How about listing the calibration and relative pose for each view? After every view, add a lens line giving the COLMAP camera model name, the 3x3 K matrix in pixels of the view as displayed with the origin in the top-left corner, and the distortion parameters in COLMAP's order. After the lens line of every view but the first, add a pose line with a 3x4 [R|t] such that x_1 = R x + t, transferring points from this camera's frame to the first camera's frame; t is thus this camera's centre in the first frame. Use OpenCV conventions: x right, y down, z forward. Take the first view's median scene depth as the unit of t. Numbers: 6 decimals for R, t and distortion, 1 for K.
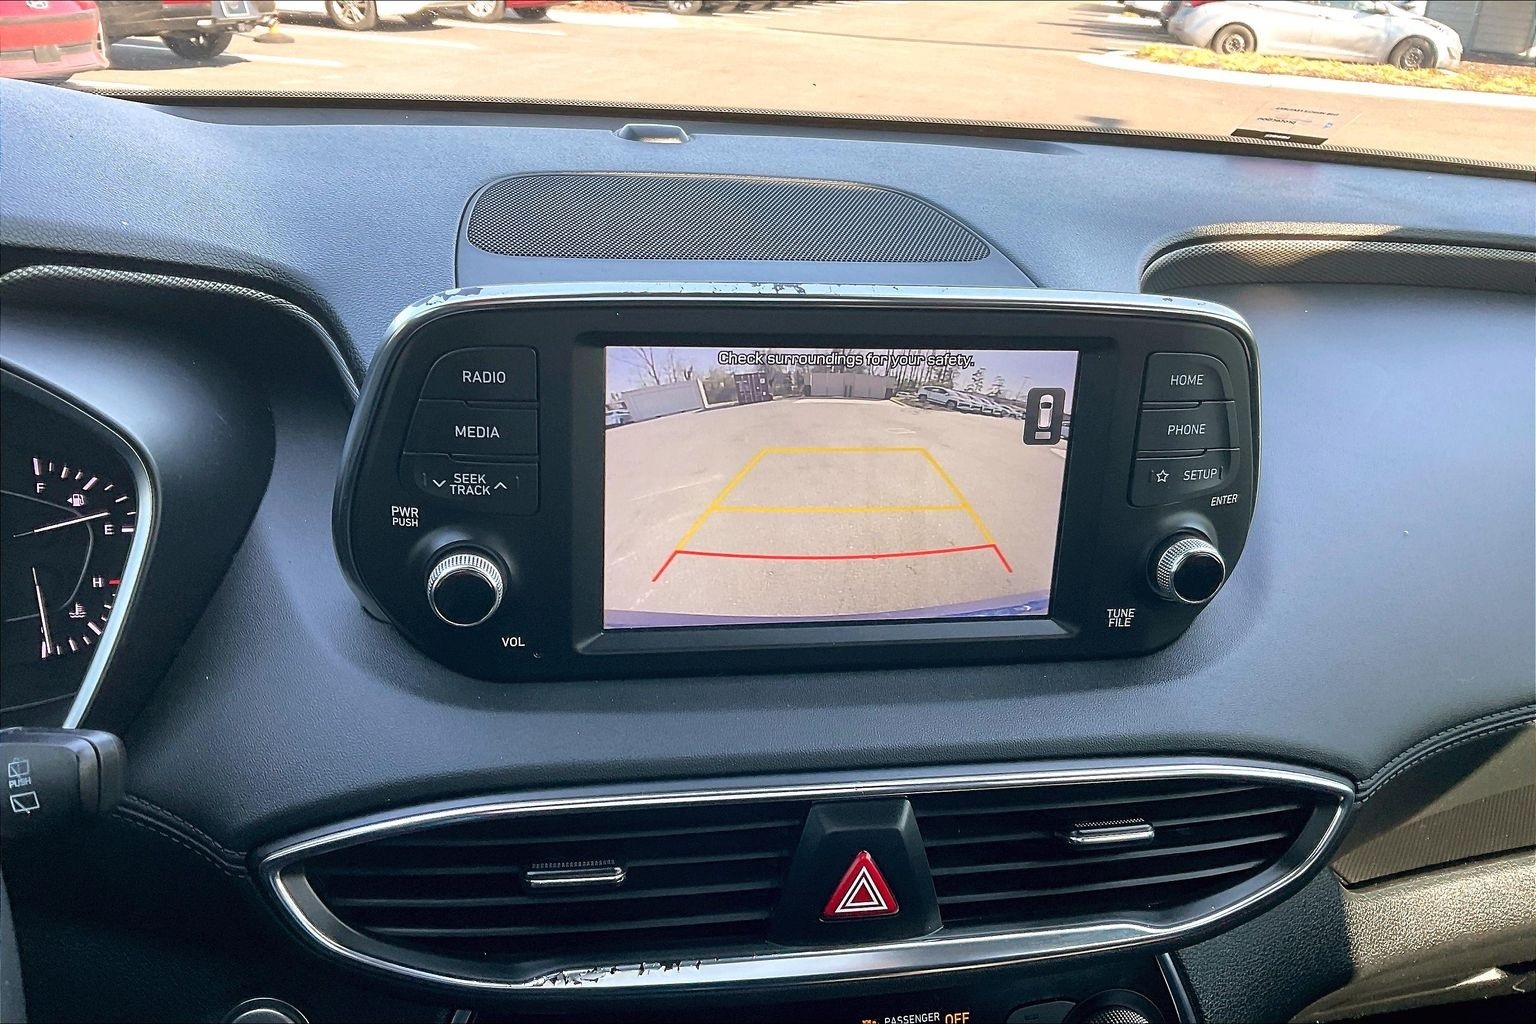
lens RADIAL K [[1280.9, 0, 761.3], [0, 1280.9, 499.0], [0, 0, 1]] dist [0.053074, -0.074751]
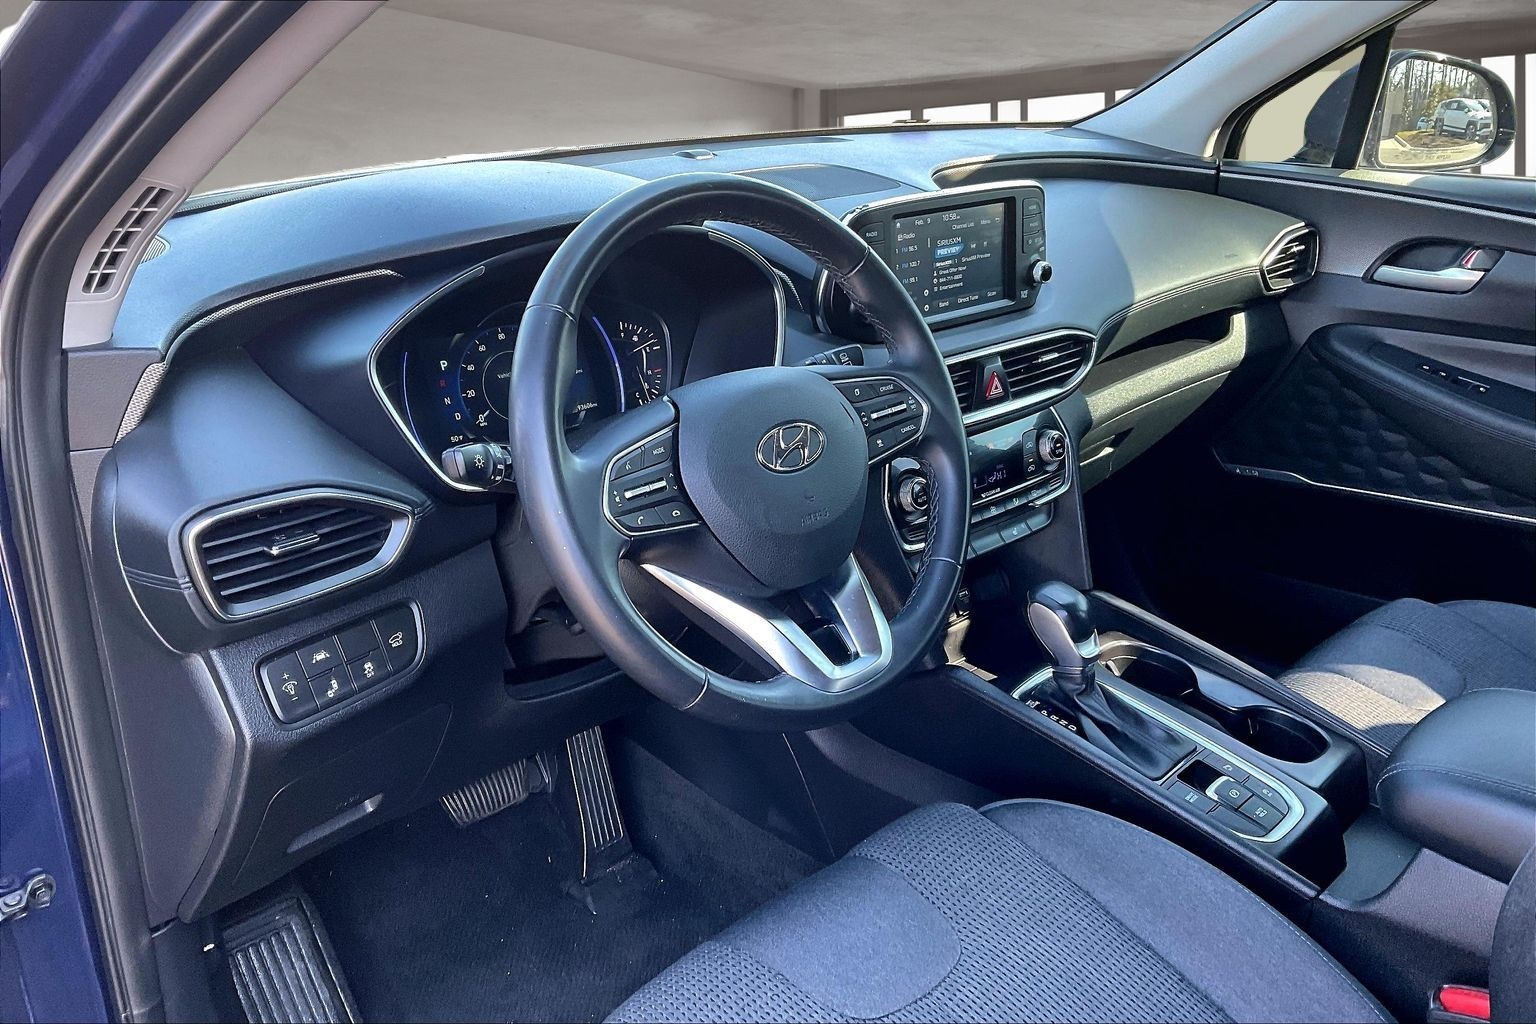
lens RADIAL K [[1280.9, 0, 759.1], [0, 1280.9, 520.4], [0, 0, 1]] dist [0.053074, -0.074751]
pose [[0.861943, -0.246812, 0.442874, -1.819598], [0.236689, 0.968367, 0.079013, 0.237267], [-0.448366, 0.036718, 0.893096, -1.443133]]
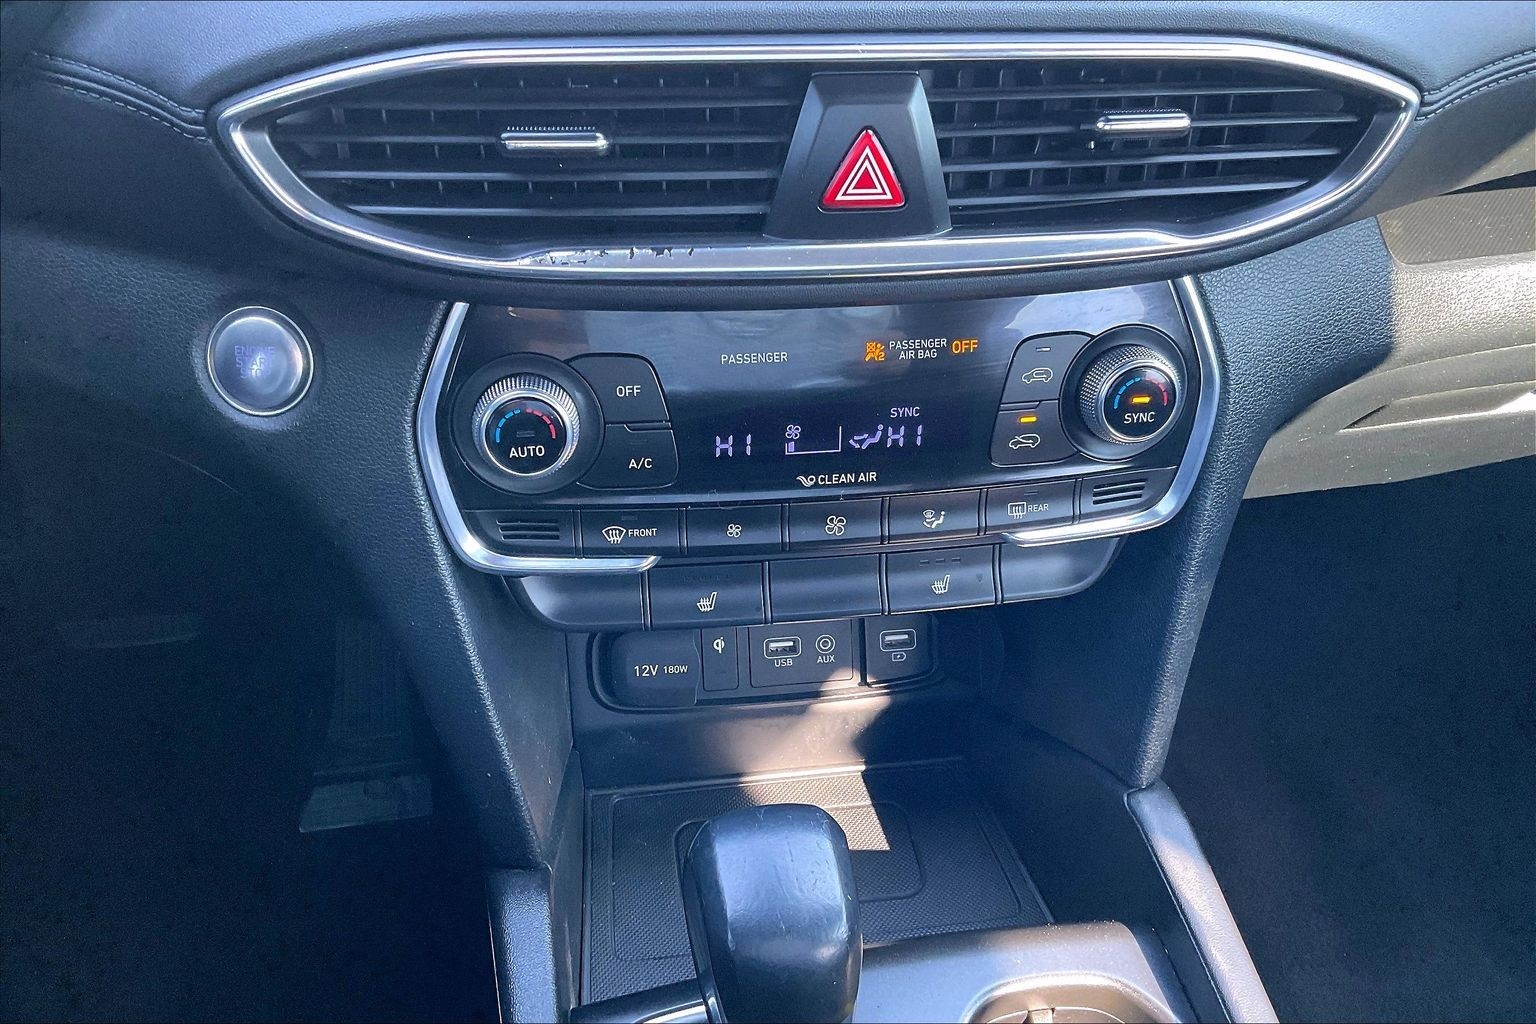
lens RADIAL K [[1280.9, 0, 764.3], [0, 1280.9, 522.2], [0, 0, 1]] dist [0.053074, -0.074751]
pose [[0.999072, 0.009885, -0.041924, 0.046713], [0.003103, 0.954267, 0.298939, 0.263362], [0.042961, -0.298792, 0.953351, 0.034389]]
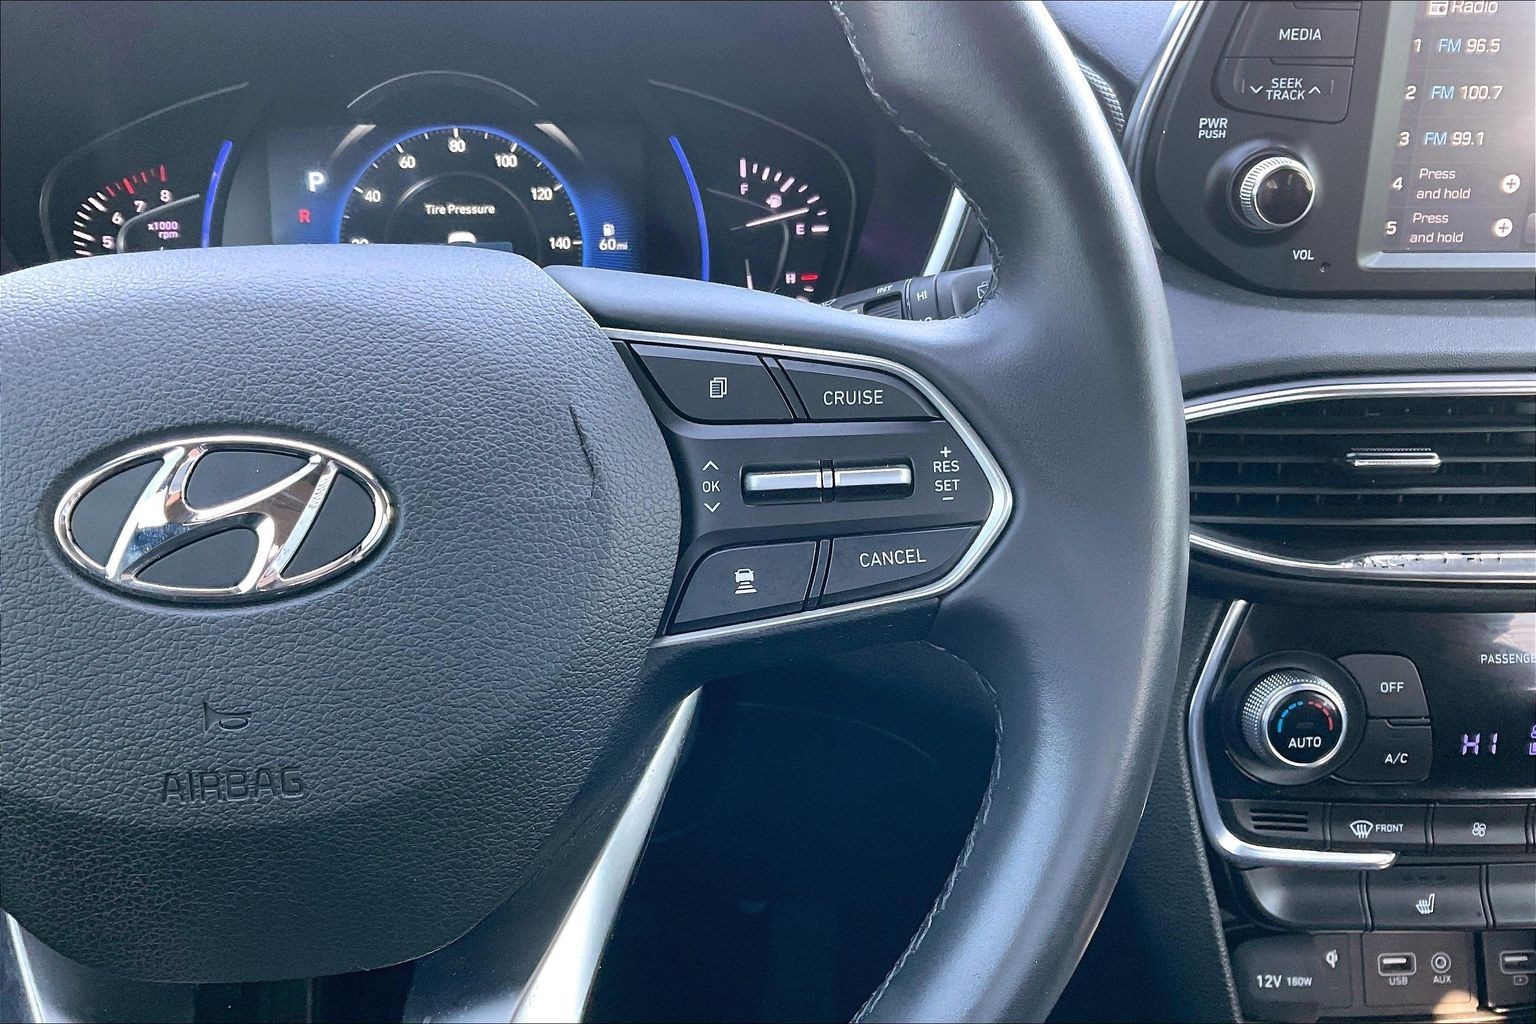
lens RADIAL K [[1280.9, 0, 779.2], [0, 1280.9, 504.9], [0, 0, 1]] dist [0.053074, -0.074751]
pose [[0.987976, 0.005582, -0.154506, -0.450438], [0.000733, 0.999168, 0.040787, 0.271234], [0.154605, -0.040410, 0.987150, -0.109444]]
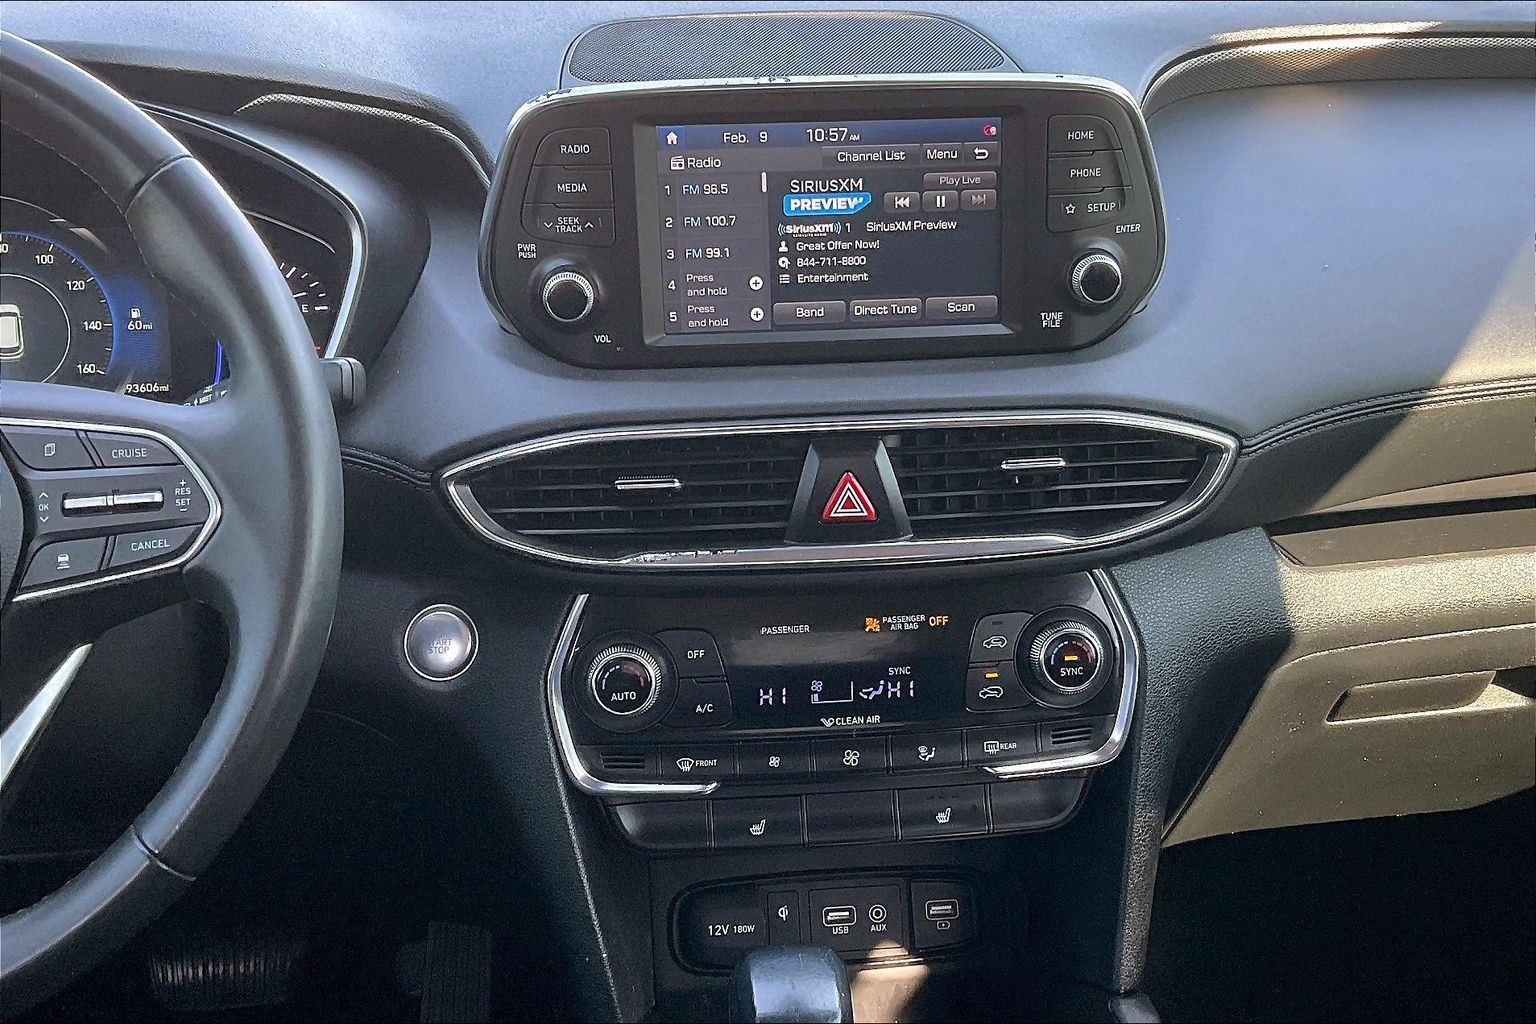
lens RADIAL K [[1877.0, 0, 842.7], [0, 1877.0, 480.6], [0, 0, 1]] dist [0.095293, 0.000000]
pose [[0.993910, -0.034175, -0.104758, 0.289054], [0.032216, 0.999274, -0.020335, 0.321867], [0.105377, 0.016837, 0.994290, -1.063684]]
